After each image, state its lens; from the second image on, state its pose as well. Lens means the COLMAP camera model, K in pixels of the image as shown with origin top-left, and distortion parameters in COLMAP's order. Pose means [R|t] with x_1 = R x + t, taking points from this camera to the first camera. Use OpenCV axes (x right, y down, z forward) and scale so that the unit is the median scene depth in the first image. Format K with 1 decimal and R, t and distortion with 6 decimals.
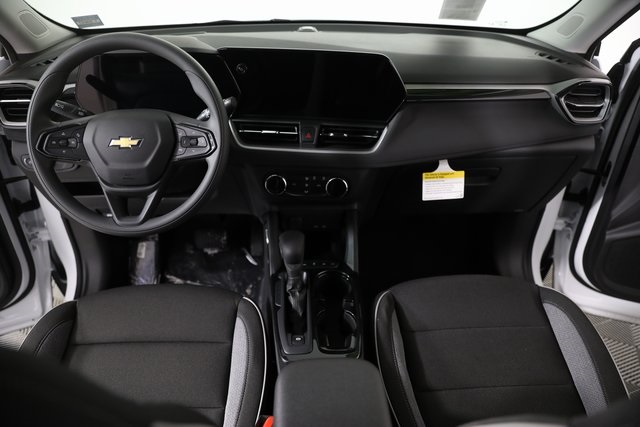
lens RADIAL K [[434.6, 0, 320.0], [0, 434.6, 213.5], [0, 0, 1]] dist [-0.110881, 0.082435]
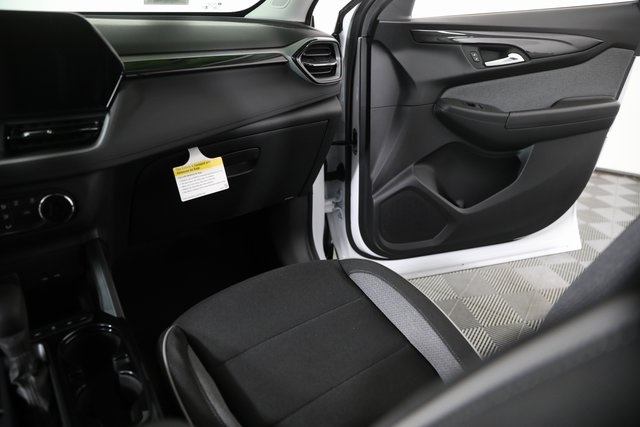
lens RADIAL K [[433.2, 0, 320.0], [0, 433.2, 213.5], [0, 0, 1]] dist [-0.109174, 0.078433]
pose [[0.817431, -0.242691, 0.522406, 0.030266], [0.304252, 0.951991, -0.033815, 0.099711], [-0.489119, 0.186584, 0.852026, 0.225637]]
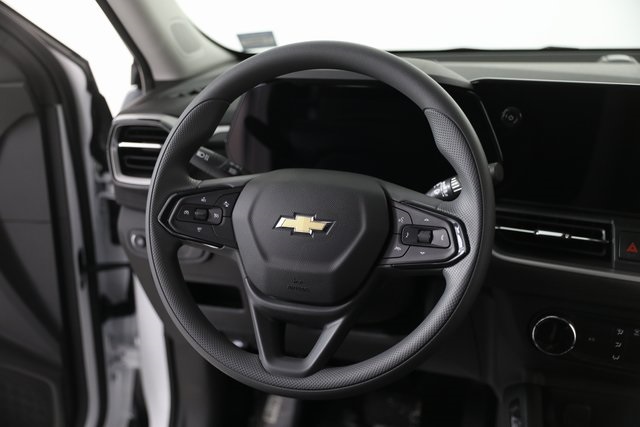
lens RADIAL K [[665.8, 0, 320.0], [0, 665.8, 213.5], [0, 0, 1]] dist [-0.000692, 0.006708]
pose [[0.944553, 0.082558, -0.317812, -0.126900], [-0.150141, 0.969361, -0.194415, -0.010826], [0.292024, 0.231352, 0.928008, 0.150055]]
